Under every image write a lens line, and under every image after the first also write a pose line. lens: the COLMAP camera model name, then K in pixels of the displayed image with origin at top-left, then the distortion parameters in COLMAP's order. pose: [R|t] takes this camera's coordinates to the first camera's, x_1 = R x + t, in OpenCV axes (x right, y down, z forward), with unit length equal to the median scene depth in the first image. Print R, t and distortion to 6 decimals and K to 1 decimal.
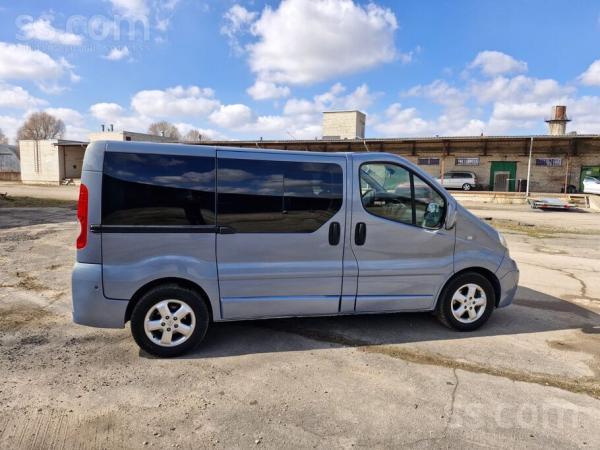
lens RADIAL K [[404.9, 0, 300.0], [0, 404.9, 225.0], [0, 0, 1]] dist [0.052552, -0.050893]
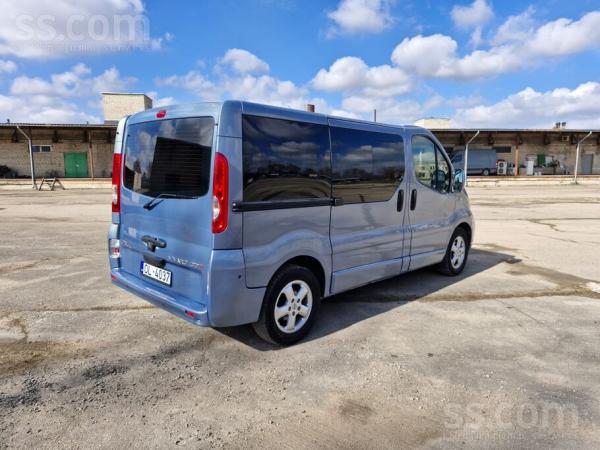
lens RADIAL K [[404.9, 0, 300.0], [0, 404.9, 225.0], [0, 0, 1]] dist [0.052552, -0.050893]
pose [[0.860443, -0.091592, 0.501247, -0.732387], [0.079996, 0.995795, 0.044638, 0.017153], [-0.503228, 0.001690, 0.864152, 0.196617]]
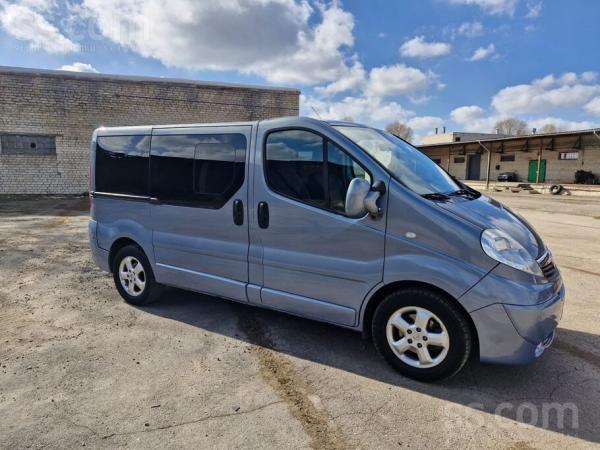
lens RADIAL K [[404.9, 0, 300.0], [0, 404.9, 225.0], [0, 0, 1]] dist [0.052552, -0.050893]
pose [[0.704975, 0.079658, -0.704745, 0.859755], [-0.081605, 0.996184, 0.030968, 0.010072], [0.704522, 0.035679, 0.708785, 0.473093]]
